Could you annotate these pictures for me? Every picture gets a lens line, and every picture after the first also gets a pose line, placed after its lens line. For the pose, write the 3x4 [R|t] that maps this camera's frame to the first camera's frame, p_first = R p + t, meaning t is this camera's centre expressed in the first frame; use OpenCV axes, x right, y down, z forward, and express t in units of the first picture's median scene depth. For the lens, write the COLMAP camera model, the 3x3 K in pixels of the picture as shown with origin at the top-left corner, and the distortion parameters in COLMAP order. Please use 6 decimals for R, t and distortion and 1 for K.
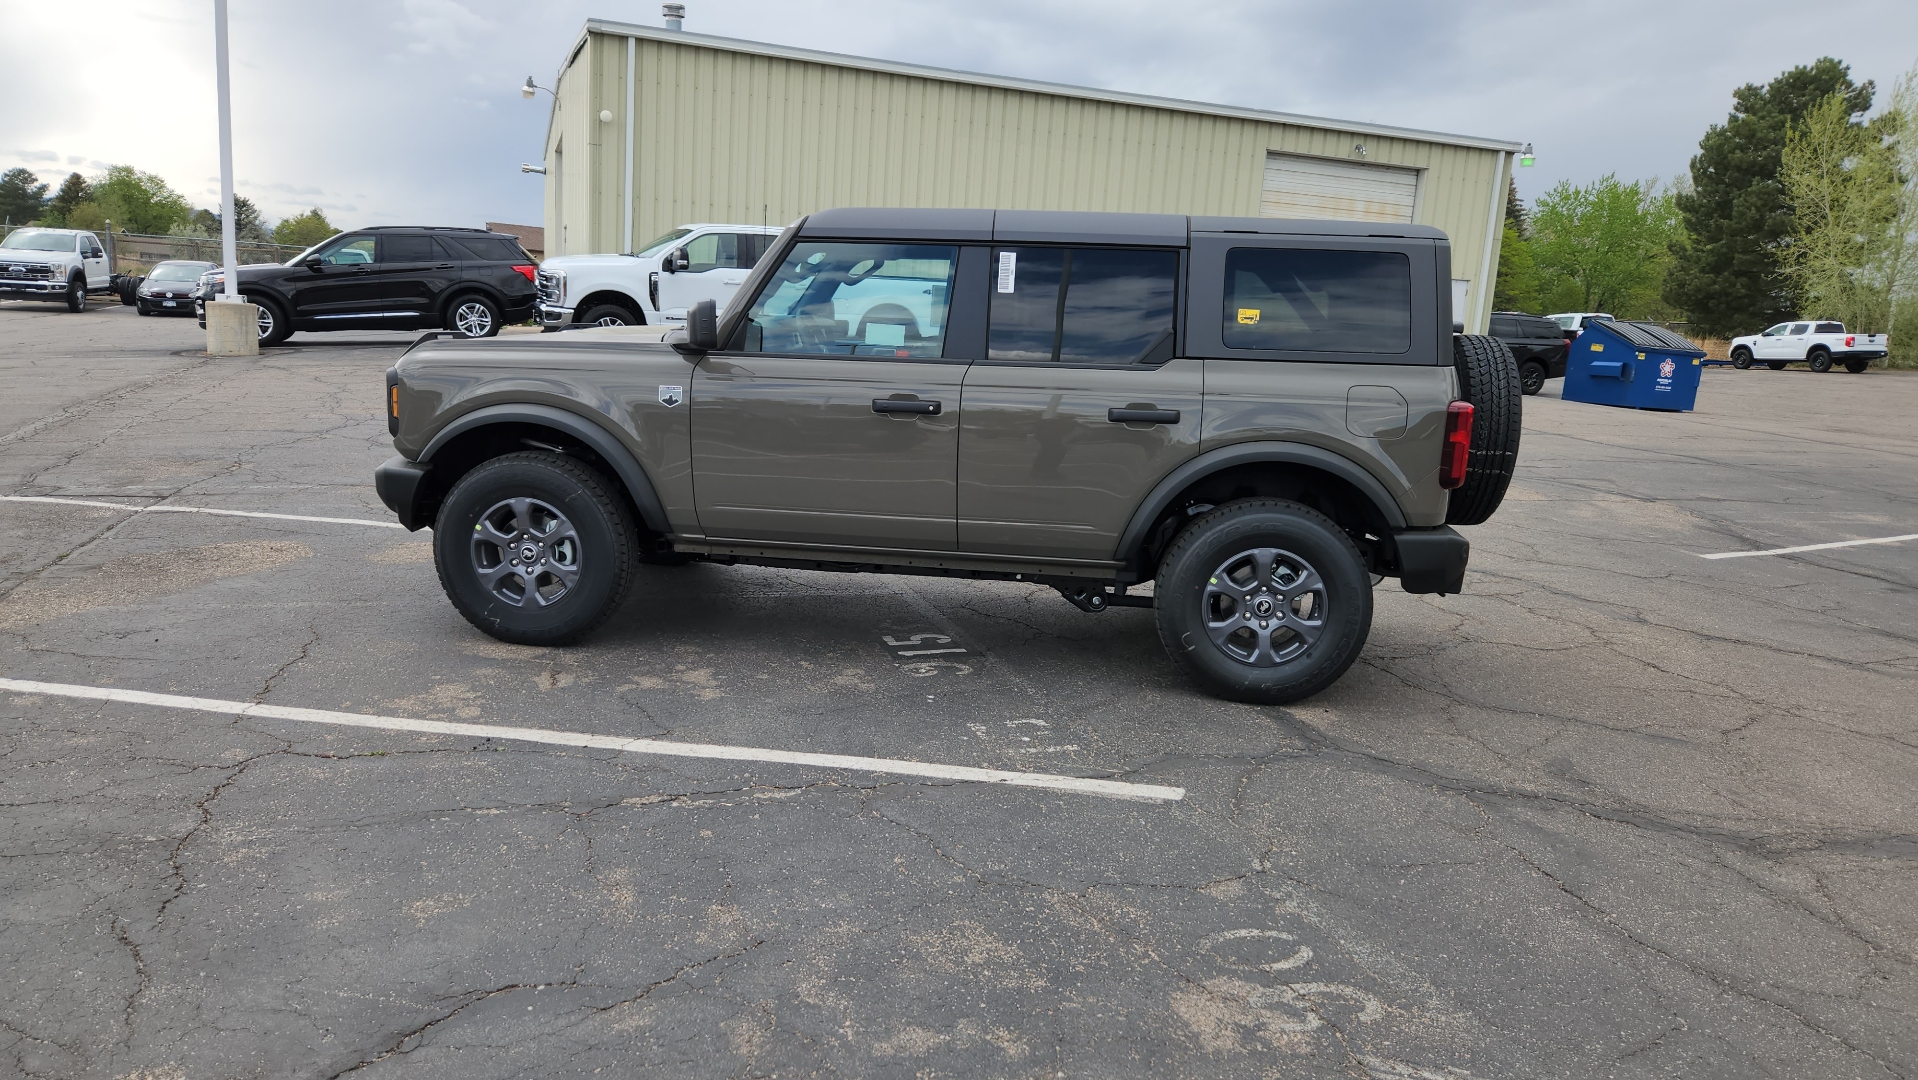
lens RADIAL K [[1283.2, 0, 919.0], [0, 1283.2, 541.2], [0, 0, 1]] dist [0.068685, -0.056015]
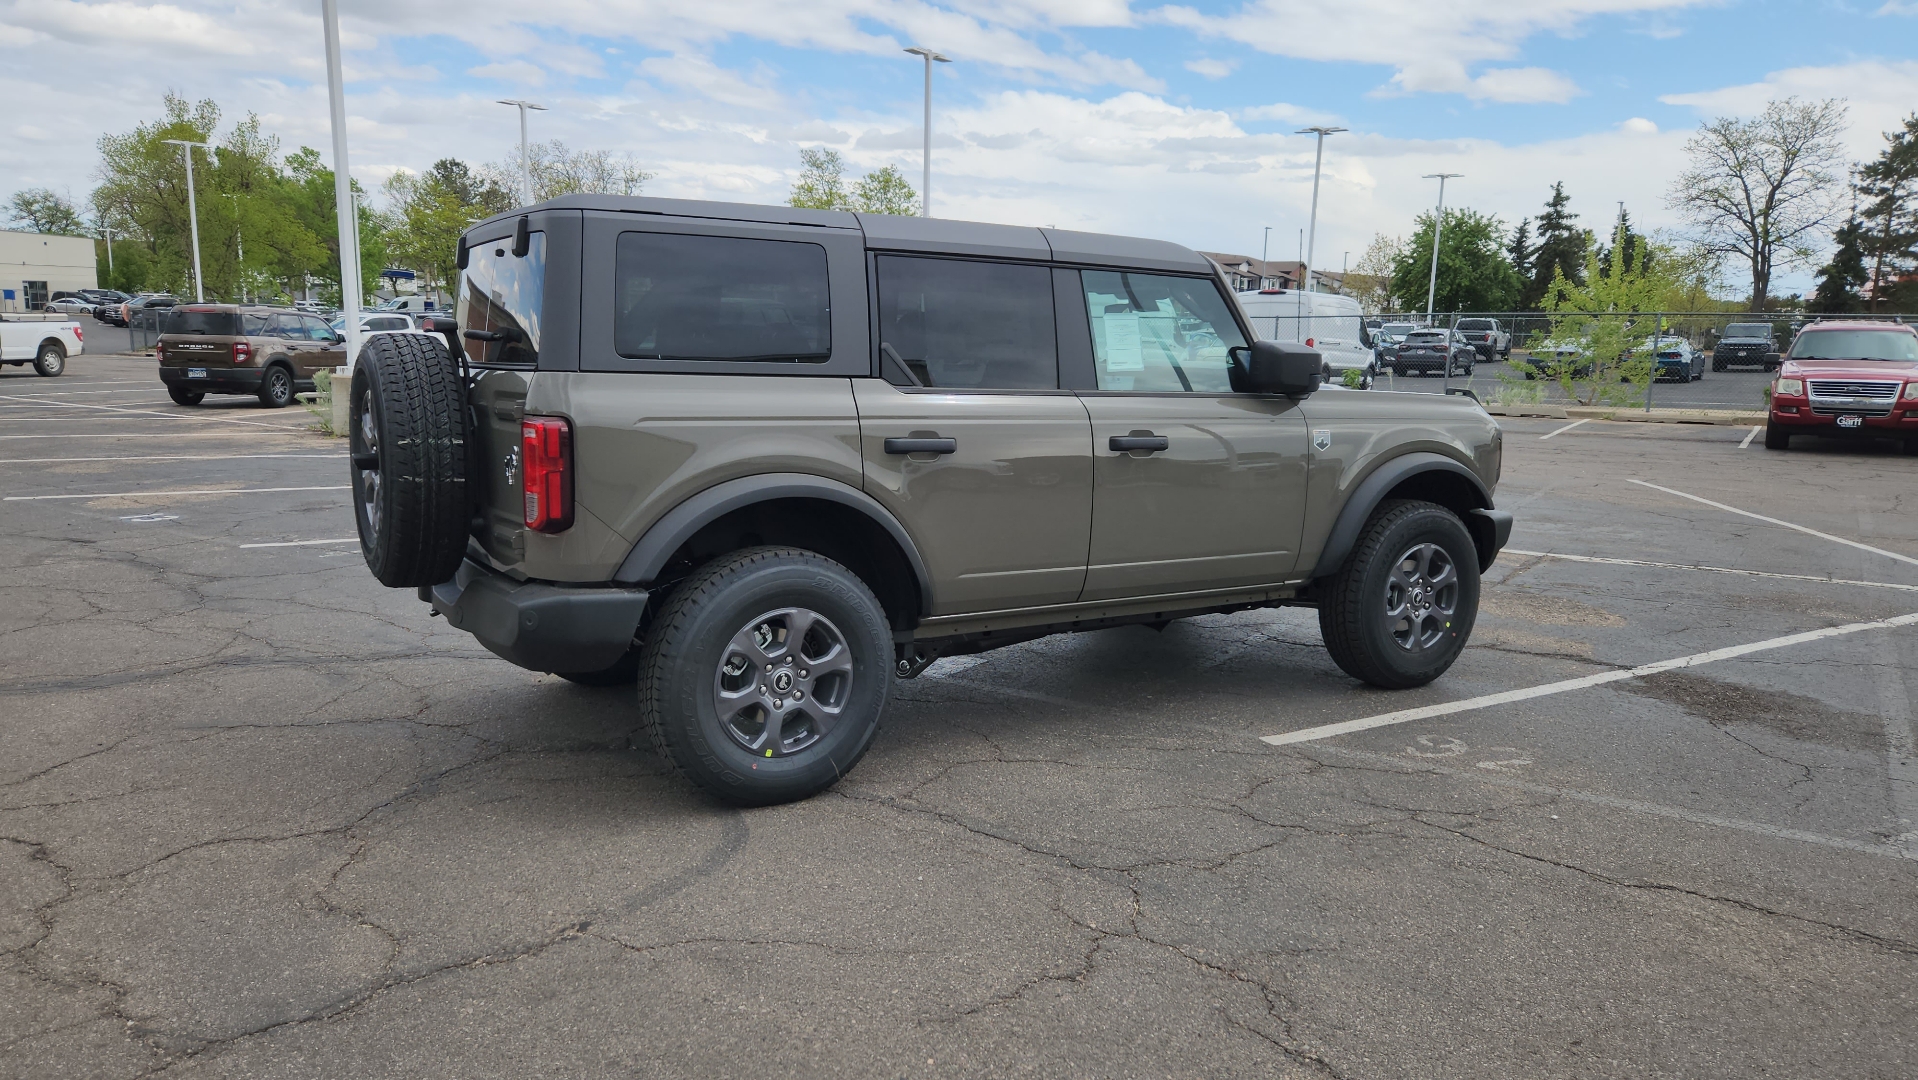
lens RADIAL K [[1286.7, 0, 929.1], [0, 1286.7, 516.8], [0, 0, 1]] dist [0.068968, -0.055738]
pose [[-0.786063, 0.021246, -0.617781, 0.727002], [-0.165683, 0.955599, 0.243679, -0.322175], [0.595528, 0.293903, -0.747641, 1.965398]]
